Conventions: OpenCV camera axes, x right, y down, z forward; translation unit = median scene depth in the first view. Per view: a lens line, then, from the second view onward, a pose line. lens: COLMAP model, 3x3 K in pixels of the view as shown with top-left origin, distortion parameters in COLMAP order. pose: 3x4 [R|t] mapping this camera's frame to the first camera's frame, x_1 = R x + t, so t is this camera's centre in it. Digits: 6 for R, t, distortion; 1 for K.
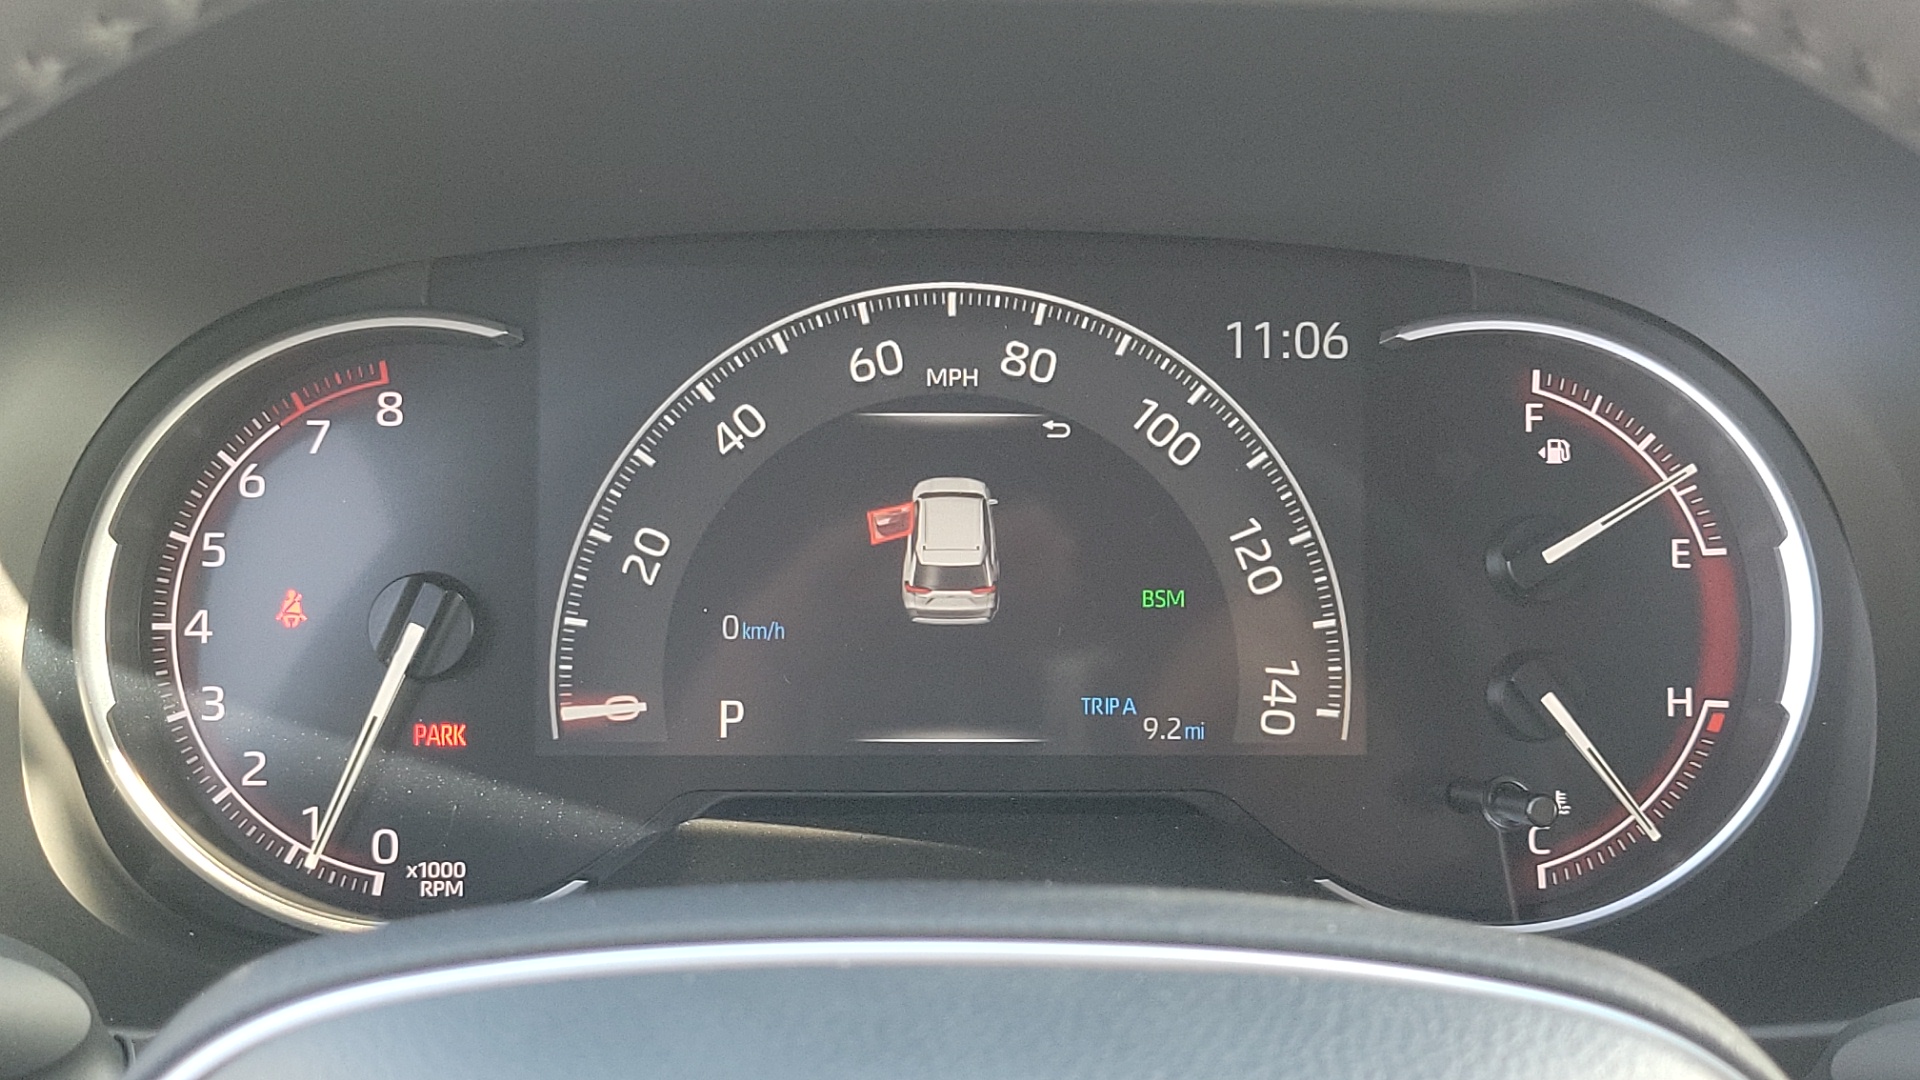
lens RADIAL K [[1465.1, 0, 946.0], [0, 1465.1, 533.0], [0, 0, 1]] dist [0.030711, -0.014438]
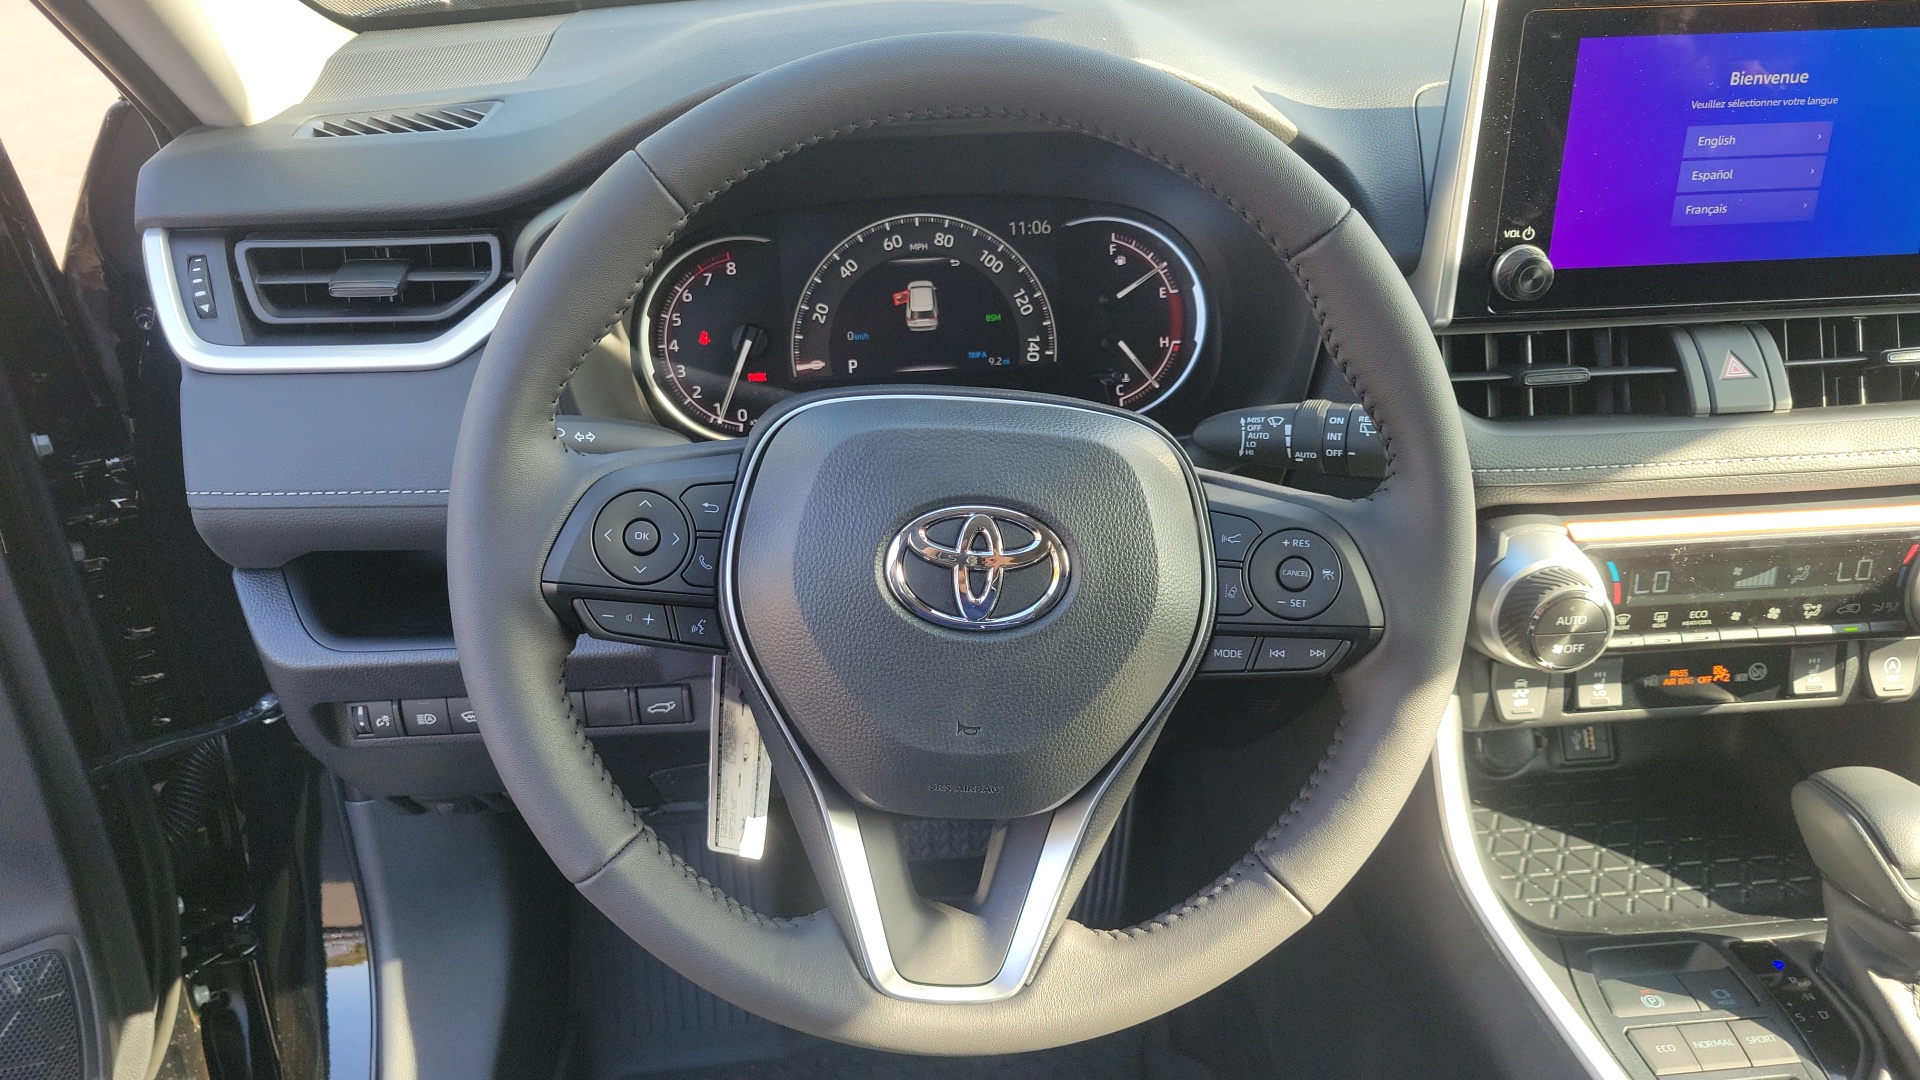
lens RADIAL K [[1465.1, 0, 953.2], [0, 1465.1, 548.8], [0, 0, 1]] dist [0.030711, -0.014438]
pose [[0.996654, -0.066935, 0.046915, -0.106797], [0.060547, 0.990131, 0.126393, 0.129012], [-0.054913, -0.123129, 0.990870, -2.032291]]
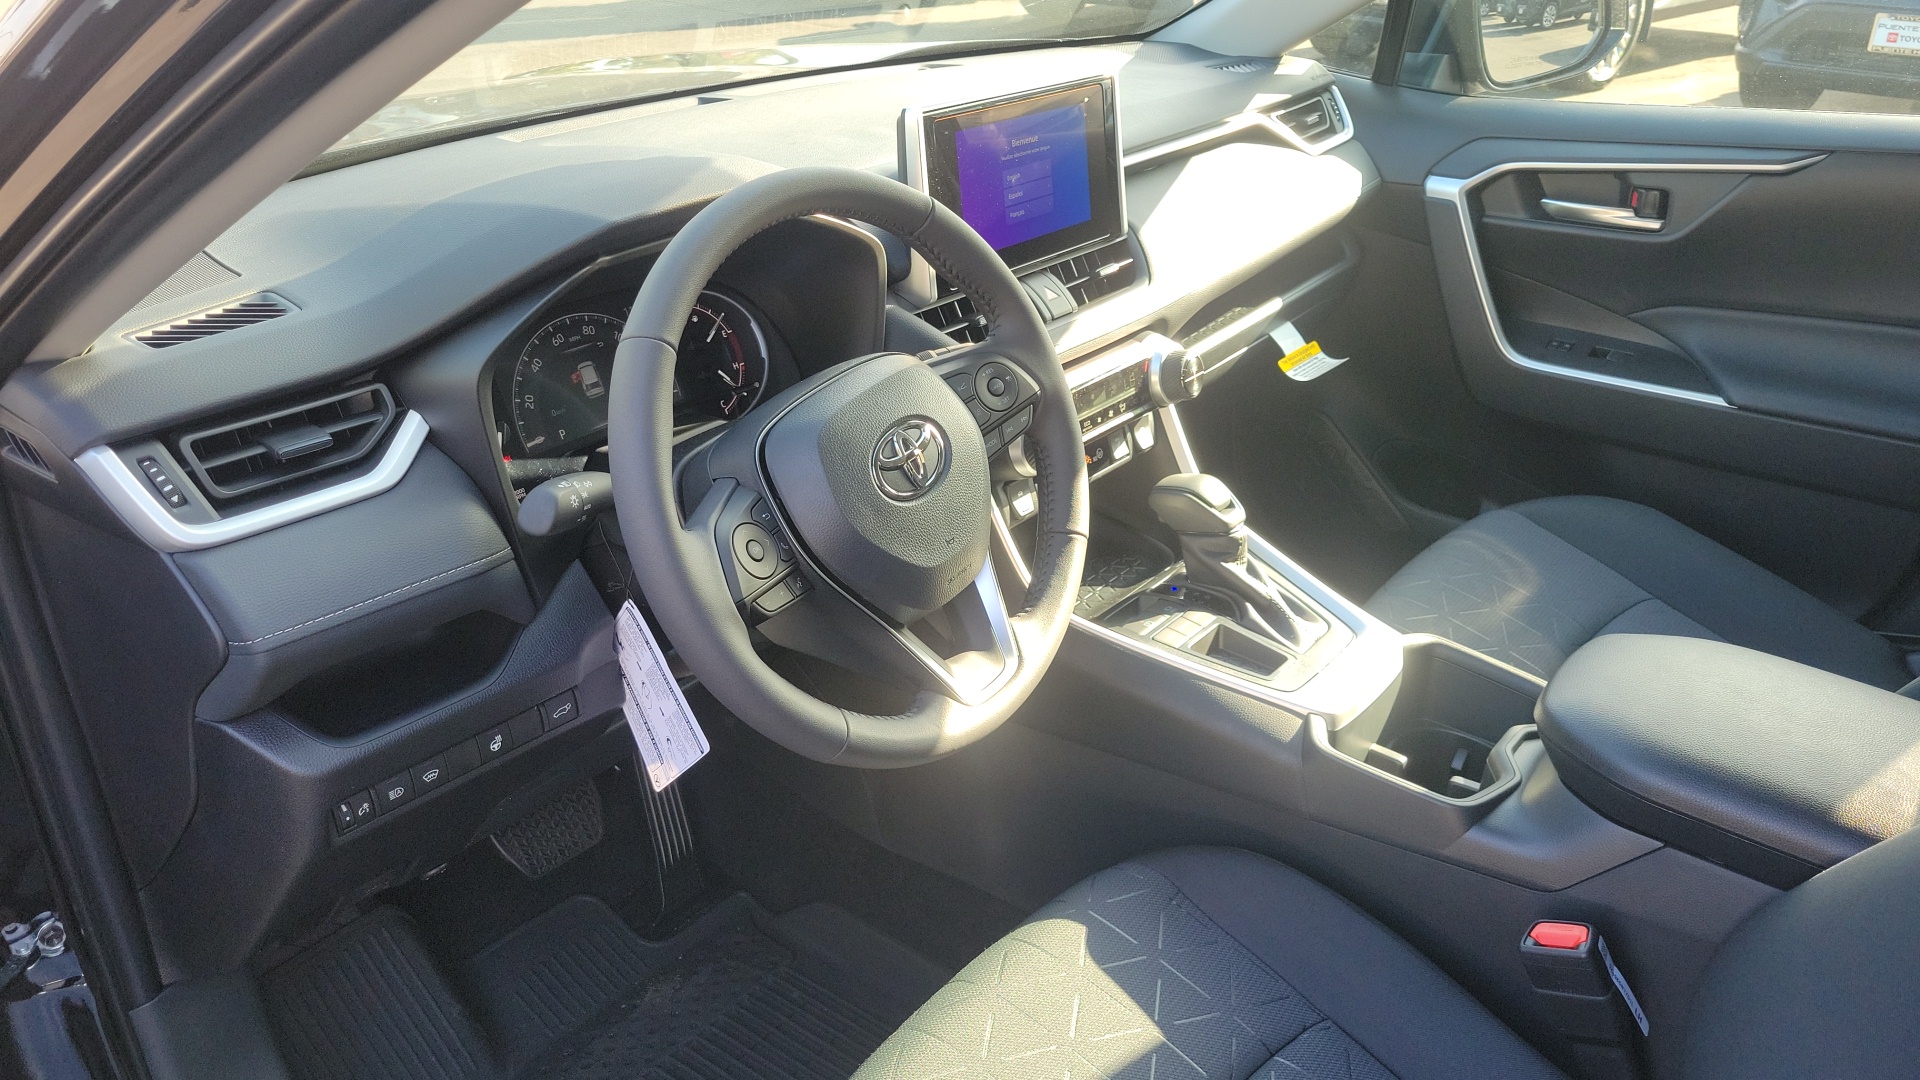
lens RADIAL K [[1465.1, 0, 959.5], [0, 1465.1, 552.6], [0, 0, 1]] dist [0.030711, -0.014438]
pose [[0.639835, -0.362246, 0.677783, -2.282919], [0.312633, 0.928356, 0.201037, -0.041098], [-0.702049, 0.083267, 0.707244, -2.567360]]
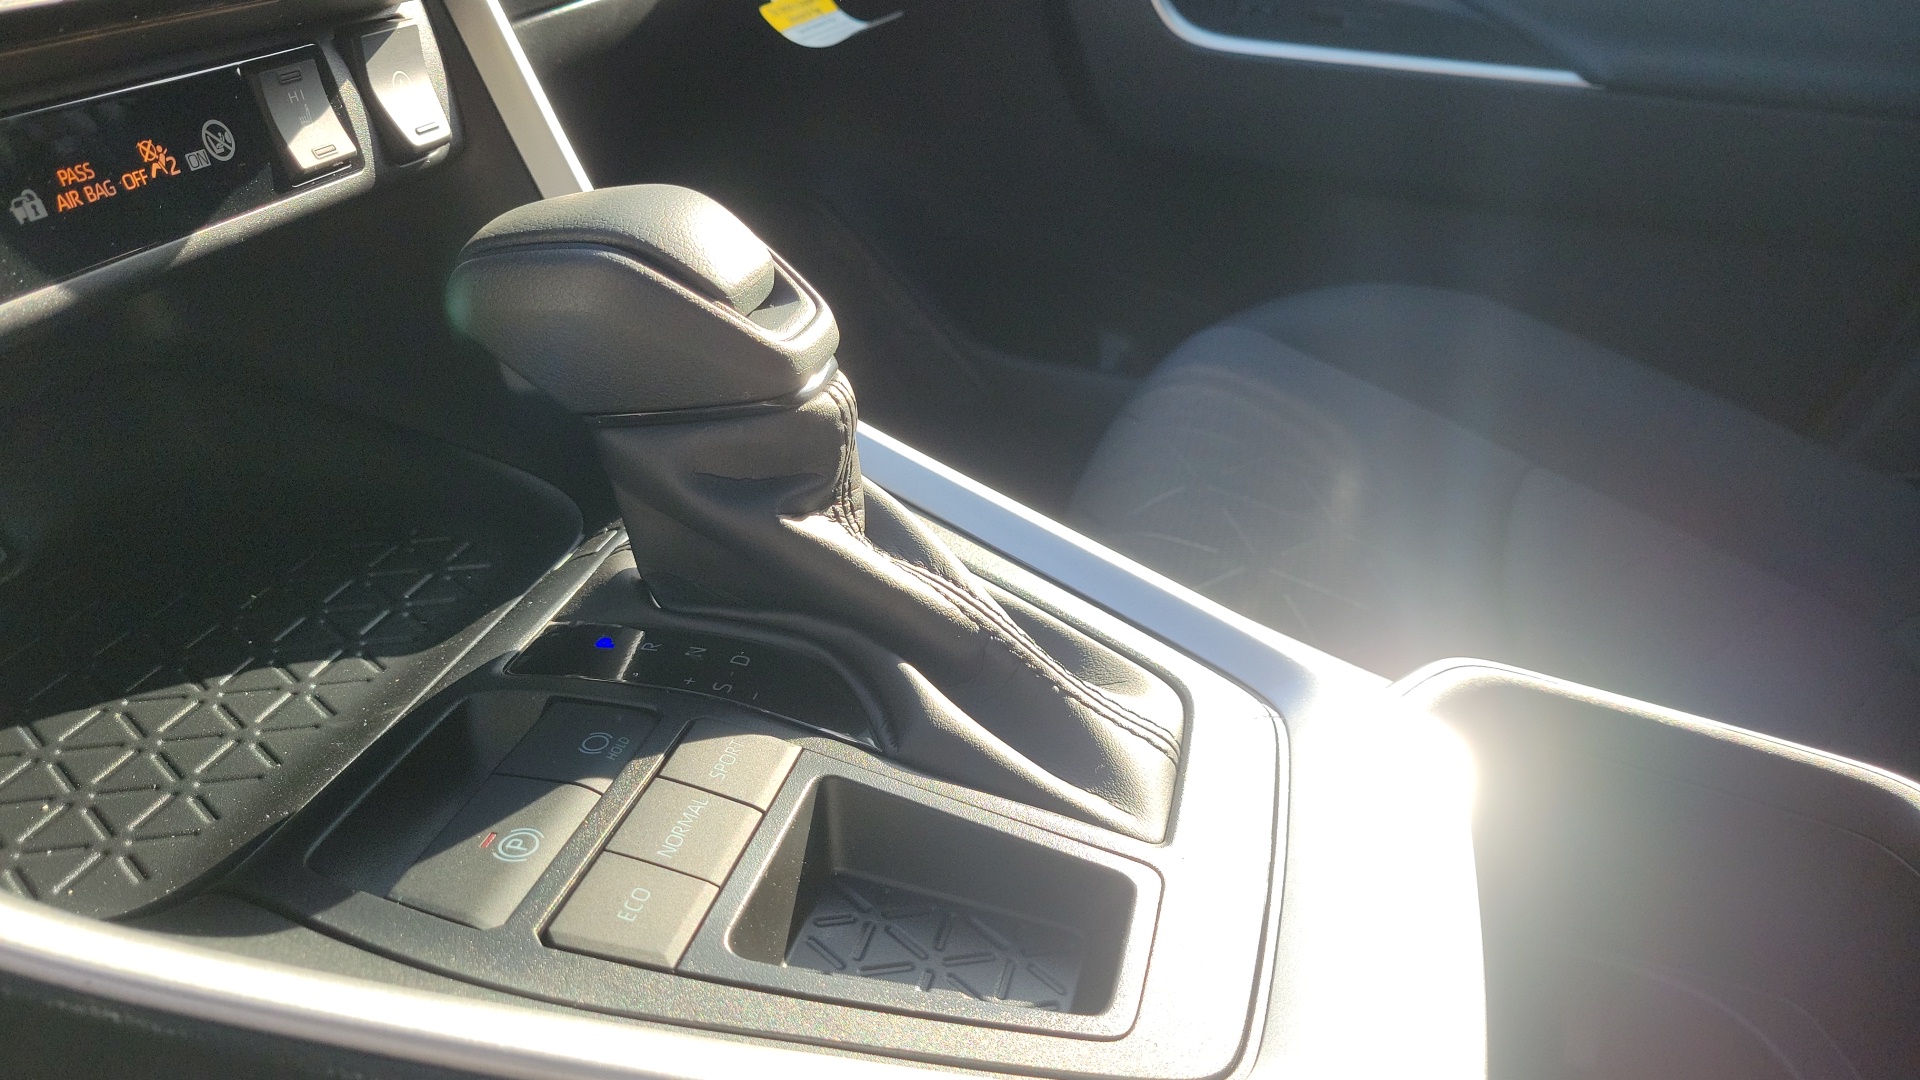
lens RADIAL K [[1465.1, 0, 931.6], [0, 1465.1, 534.9], [0, 0, 1]] dist [0.030711, -0.014438]
pose [[0.278066, -0.453044, 0.847013, 0.472389], [0.323575, 0.874431, 0.361483, 0.824980], [-0.904422, 0.173556, 0.389743, -0.384293]]
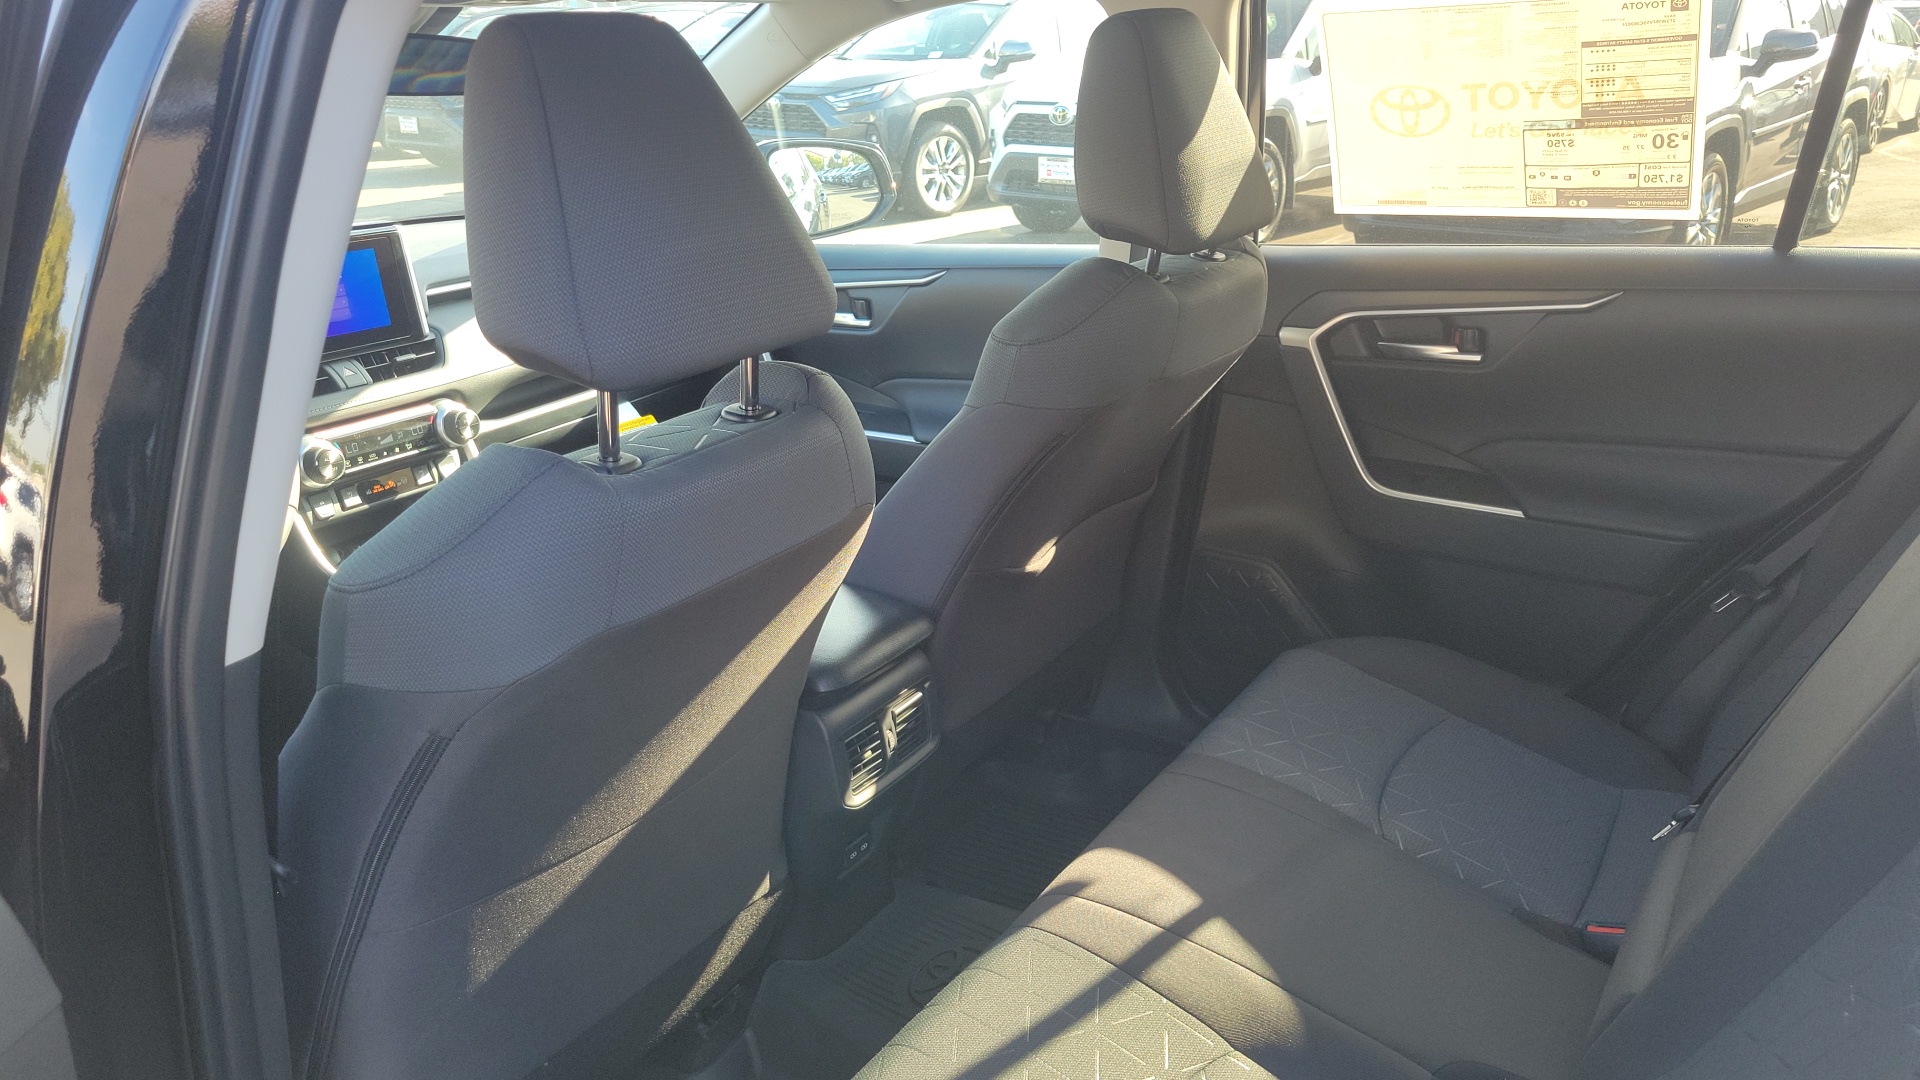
lens RADIAL K [[1465.1, 0, 952.6], [0, 1465.1, 531.7], [0, 0, 1]] dist [0.030711, -0.014438]
pose [[0.558397, -0.303977, 0.771875, -2.691056], [0.358245, 0.927576, 0.106129, 1.228021], [-0.748234, 0.217258, 0.626853, -5.977393]]
